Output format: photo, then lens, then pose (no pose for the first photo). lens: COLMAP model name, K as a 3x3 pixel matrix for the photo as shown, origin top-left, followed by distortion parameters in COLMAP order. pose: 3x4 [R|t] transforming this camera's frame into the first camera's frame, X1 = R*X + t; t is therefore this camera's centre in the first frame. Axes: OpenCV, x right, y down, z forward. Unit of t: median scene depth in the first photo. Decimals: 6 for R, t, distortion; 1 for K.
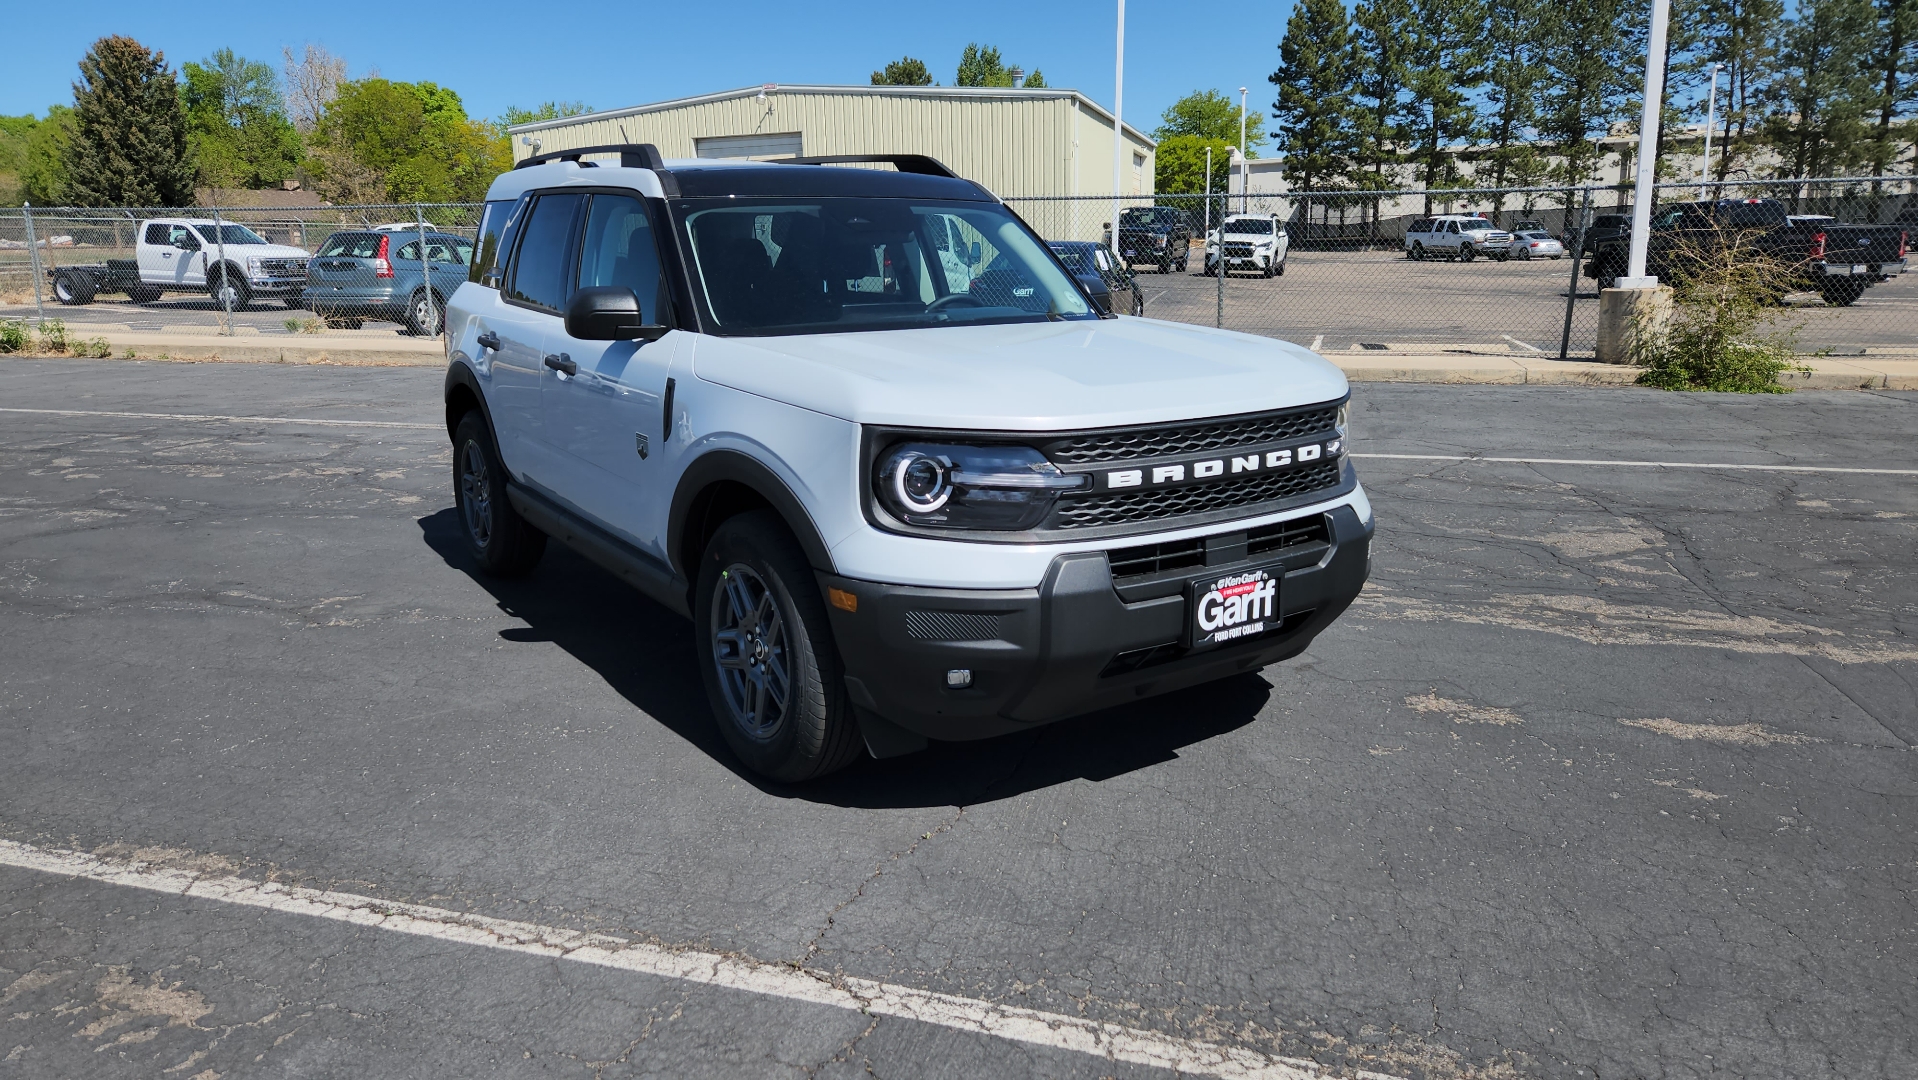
lens RADIAL K [[1291.4, 0, 946.7], [0, 1291.4, 539.2], [0, 0, 1]] dist [0.064049, -0.050023]
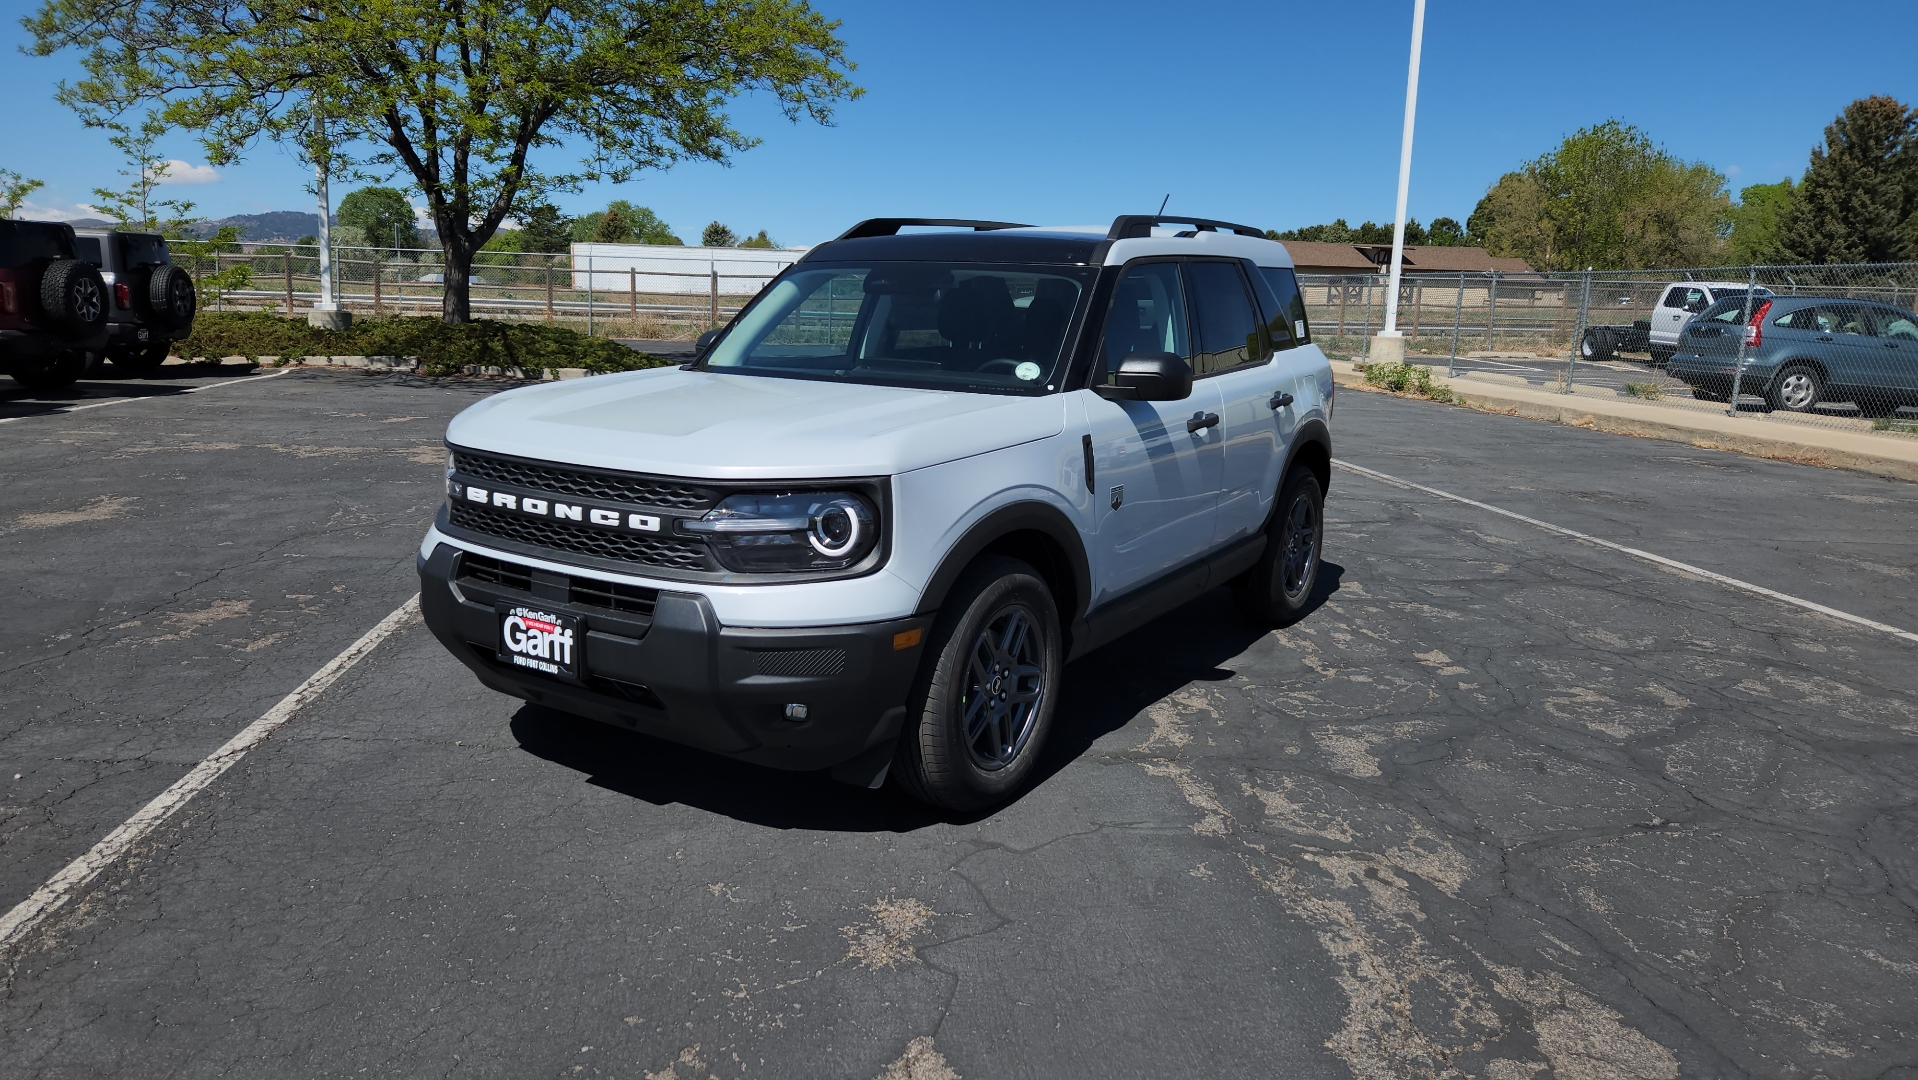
lens RADIAL K [[1297.1, 0, 932.1], [0, 1297.1, 549.0], [0, 0, 1]] dist [0.068996, -0.058992]
pose [[0.379751, 0.197820, -0.903690, 0.052469], [-0.233702, 0.965698, 0.113187, -0.008767], [0.895082, 0.168211, 0.412956, 0.033759]]
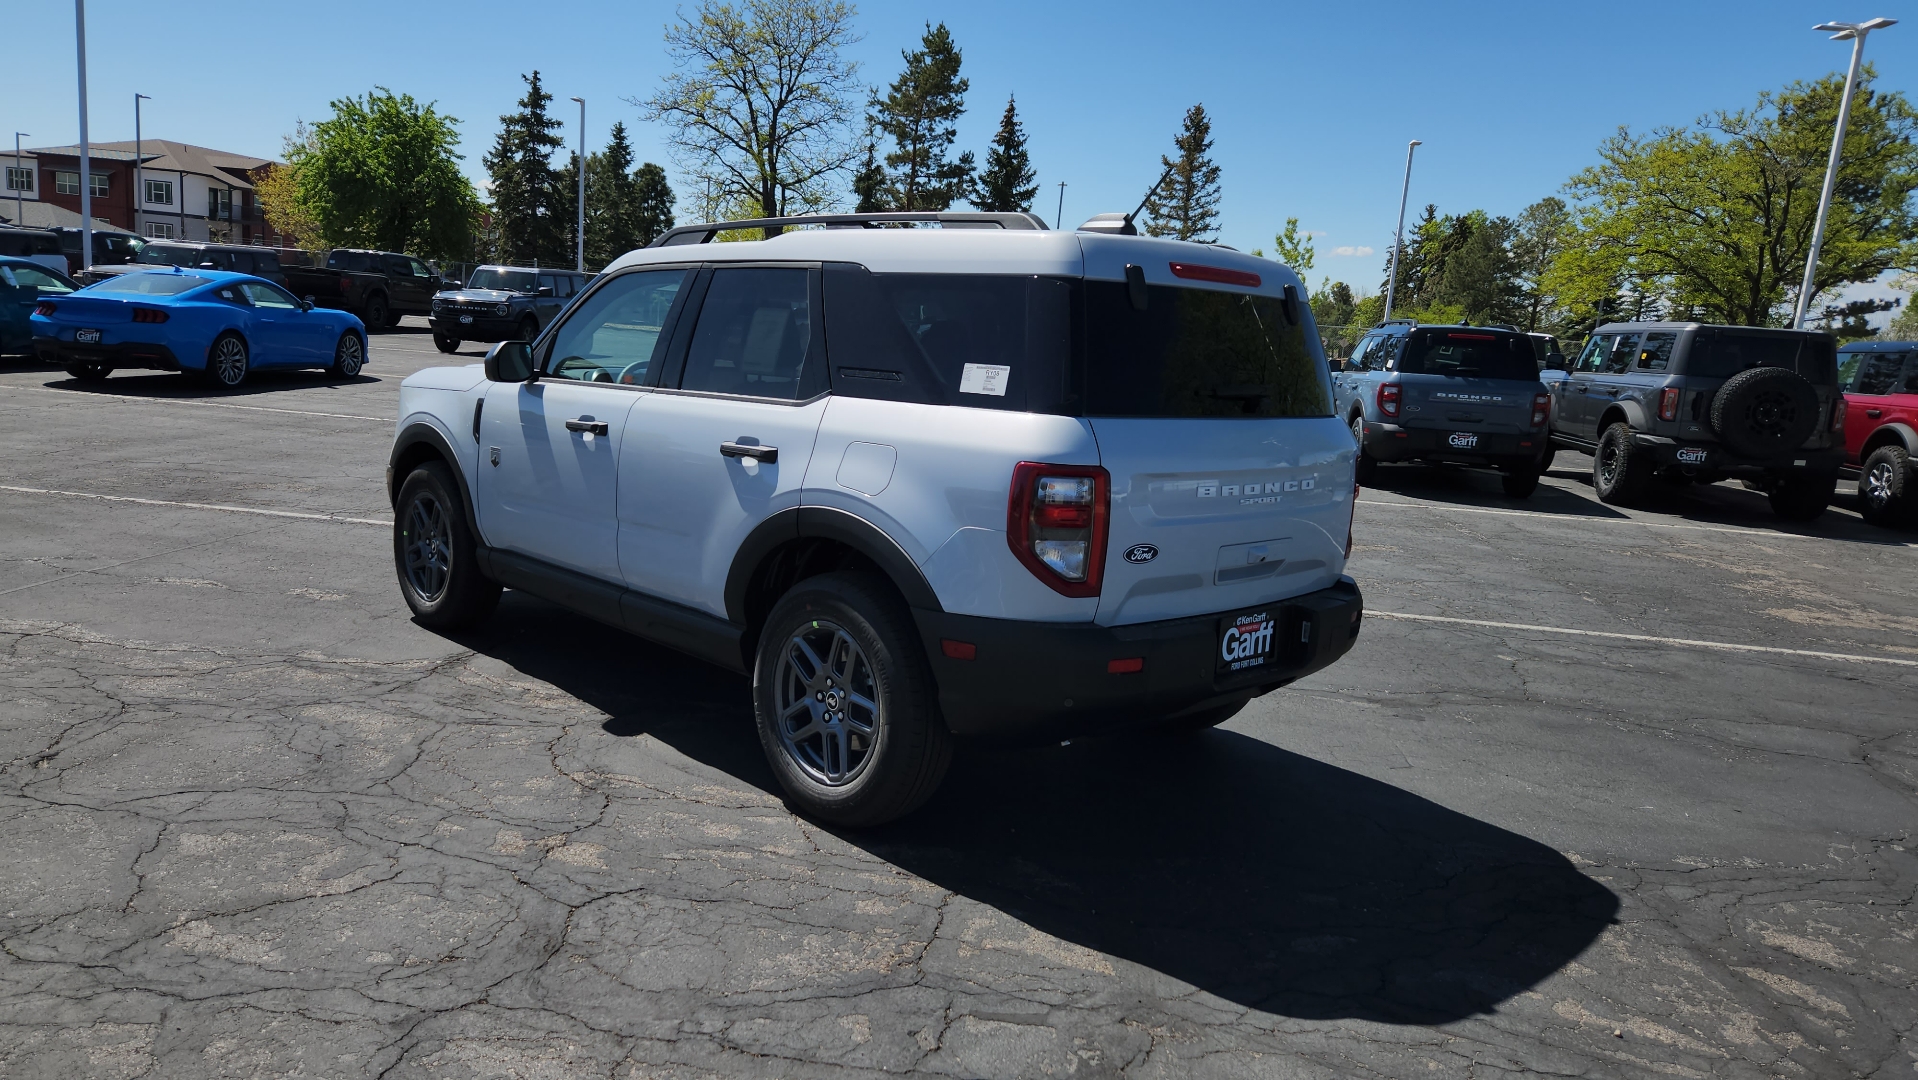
lens RADIAL K [[1281.7, 0, 910.2], [0, 1281.7, 531.1], [0, 0, 1]] dist [0.078319, -0.068315]
pose [[-0.987159, -0.034359, -0.156000, -0.002622], [-0.091152, 0.923147, 0.373485, -0.028830], [0.131178, 0.382908, -0.914425, 0.123787]]
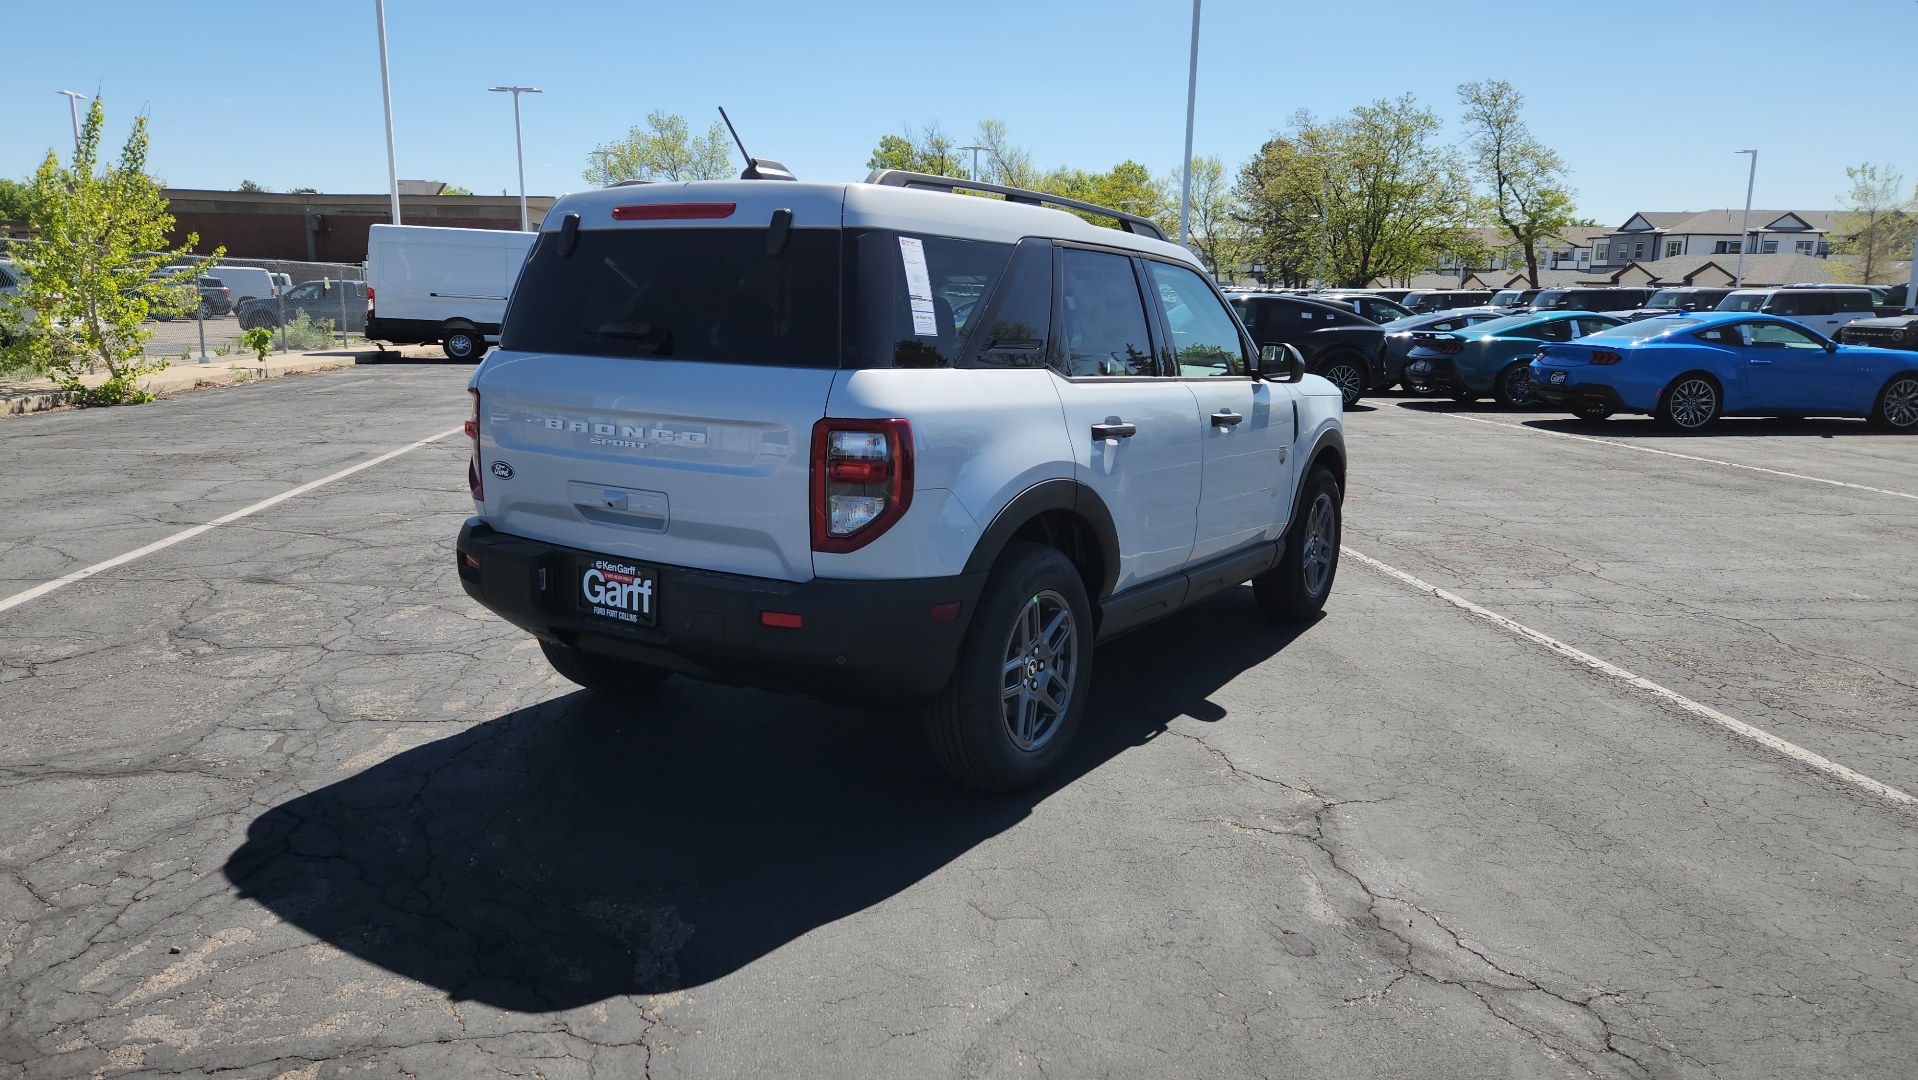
lens RADIAL K [[1270.0, 0, 919.1], [0, 1270.0, 527.6], [0, 0, 1]] dist [0.067730, -0.058424]
pose [[-0.371950, -0.158757, 0.914576, -0.065791], [0.190725, 0.951174, 0.242676, -0.019646], [-0.908448, 0.264696, -0.323510, 0.088506]]
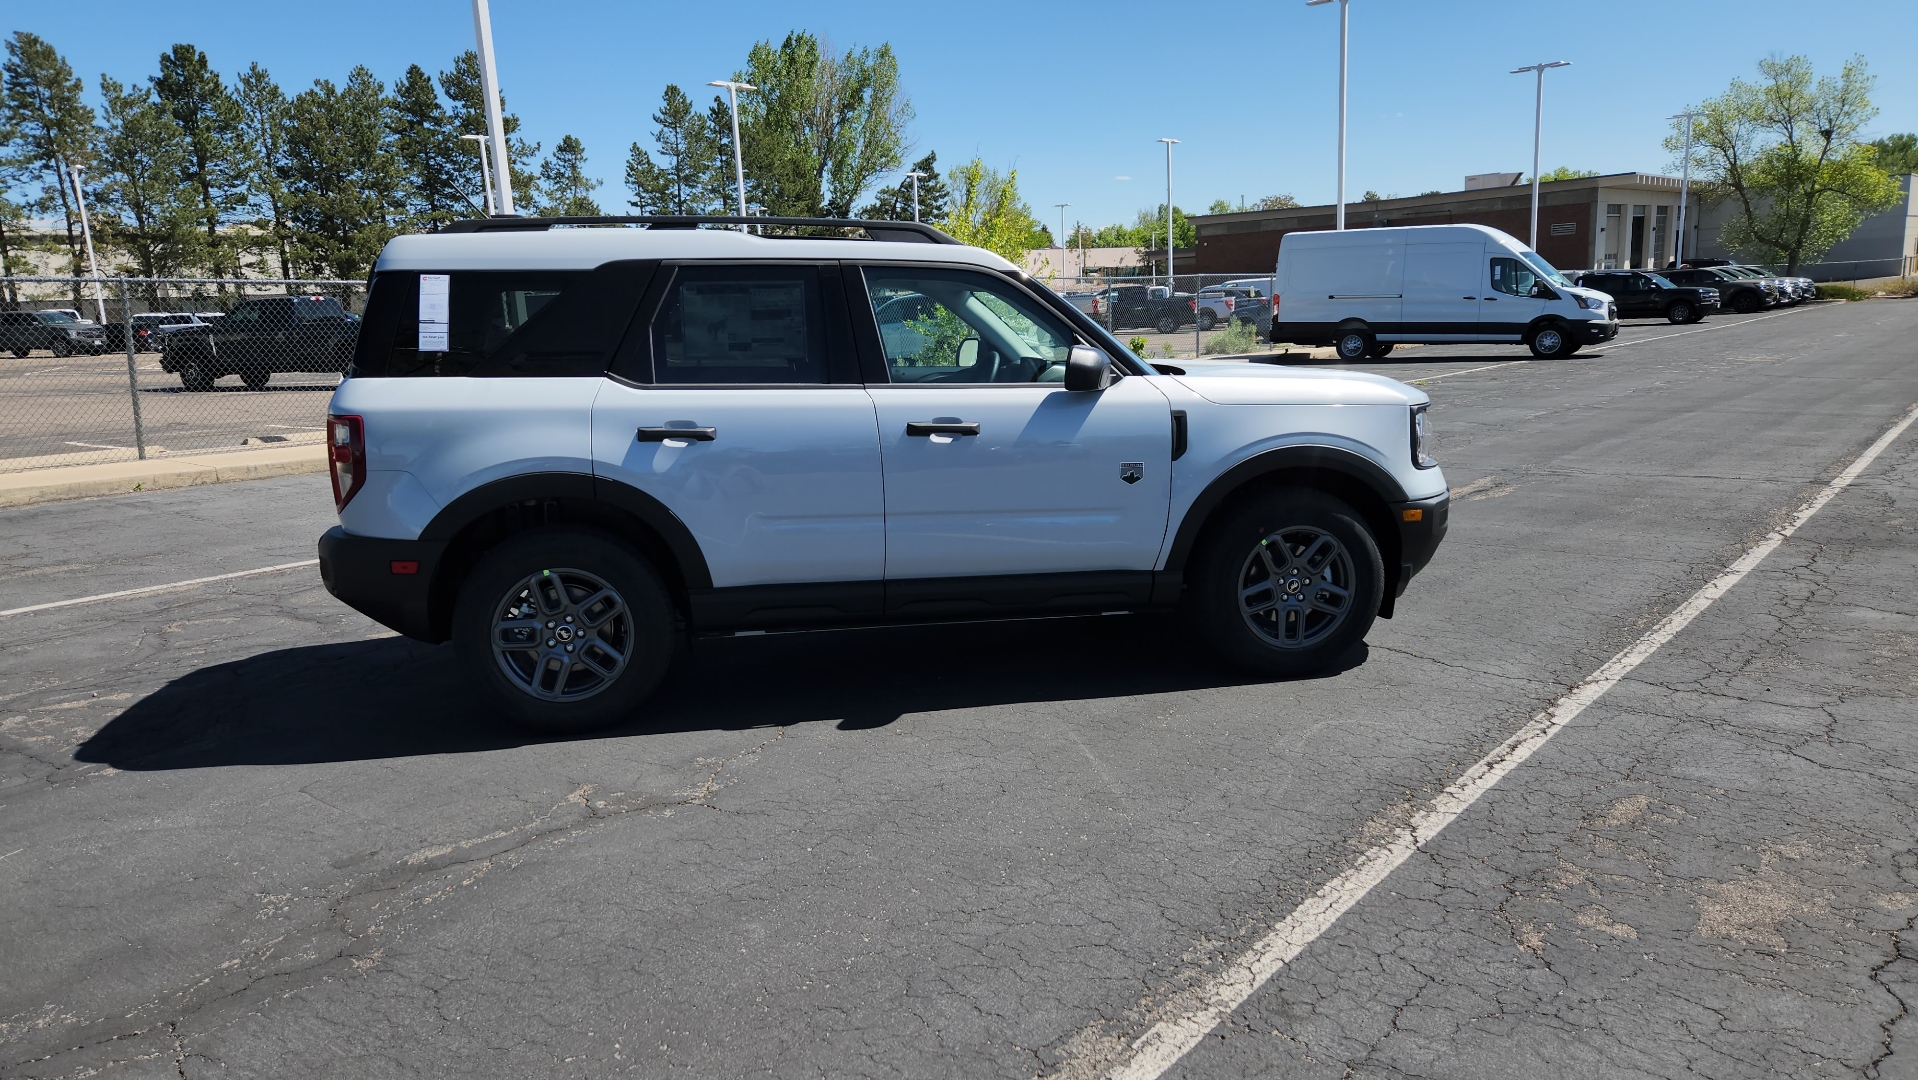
lens RADIAL K [[1269.3, 0, 935.5], [0, 1269.3, 556.9], [0, 0, 1]] dist [0.069396, -0.052532]
pose [[0.408129, -0.178676, 0.895268, -0.067677], [0.229063, 0.969331, 0.089033, -0.006985], [-0.883720, 0.168736, 0.436540, 0.031978]]
